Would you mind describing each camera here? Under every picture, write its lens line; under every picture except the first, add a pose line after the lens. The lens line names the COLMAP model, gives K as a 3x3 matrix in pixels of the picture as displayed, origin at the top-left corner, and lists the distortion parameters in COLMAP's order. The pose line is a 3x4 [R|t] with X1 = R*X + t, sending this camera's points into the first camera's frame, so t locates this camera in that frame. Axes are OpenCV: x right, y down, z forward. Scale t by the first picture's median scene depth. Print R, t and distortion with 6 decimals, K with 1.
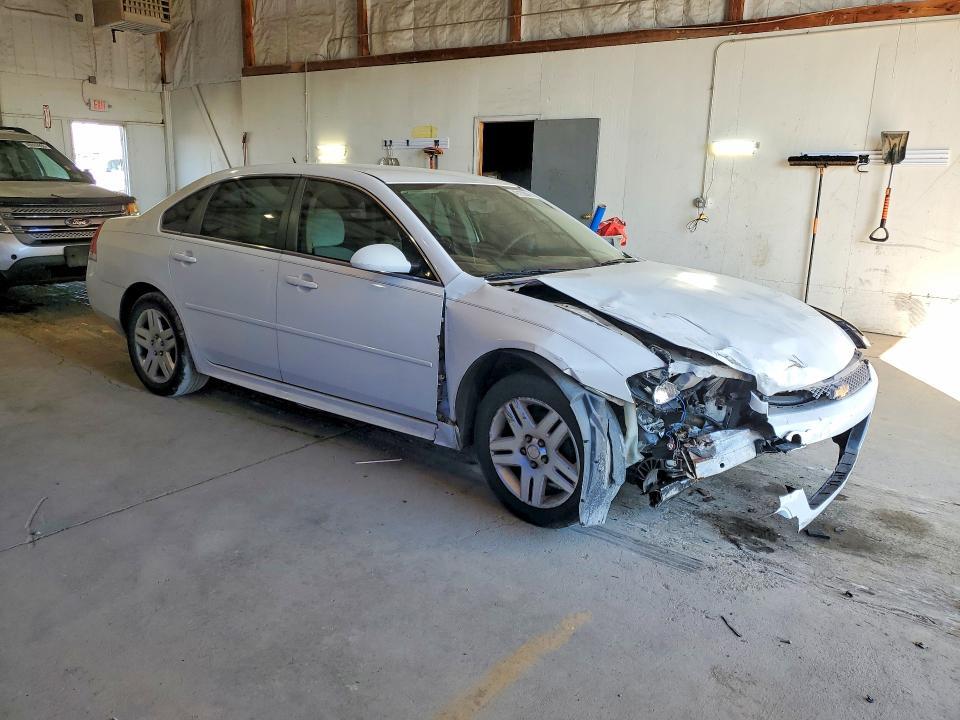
lens RADIAL K [[766.8, 0, 477.2], [0, 766.8, 364.1], [0, 0, 1]] dist [0.025657, 0.003323]
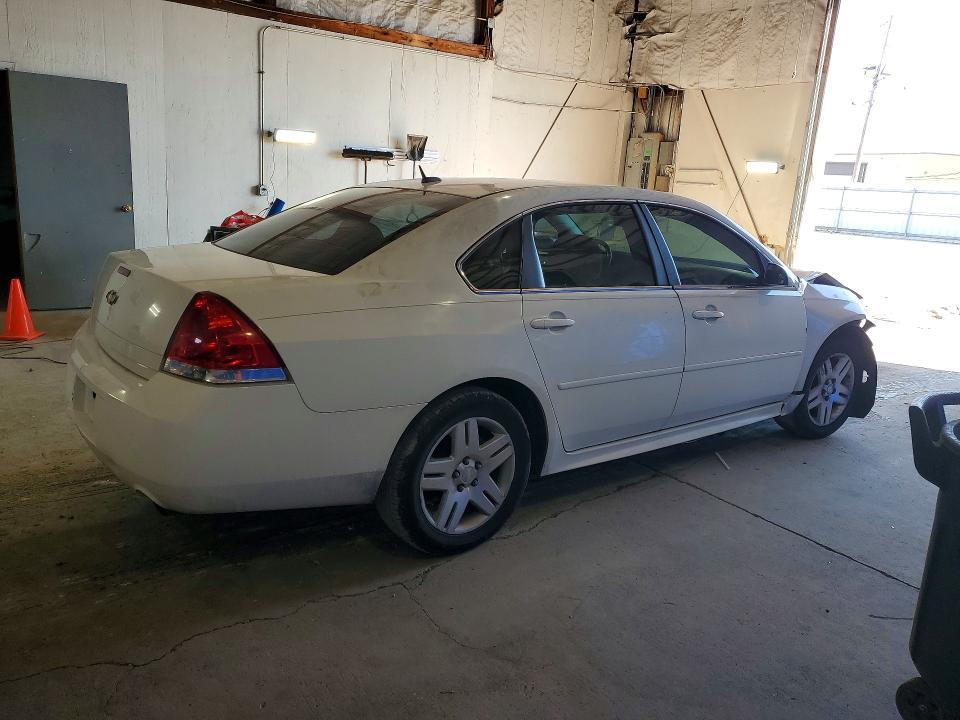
lens RADIAL K [[766.8, 0, 476.5], [0, 766.8, 357.4], [0, 0, 1]] dist [0.025657, 0.003323]
pose [[0.244315, -0.233846, 0.941077, -0.714249], [0.181202, 0.964402, 0.192599, -0.171329], [-0.952615, 0.123470, 0.277991, 0.593012]]
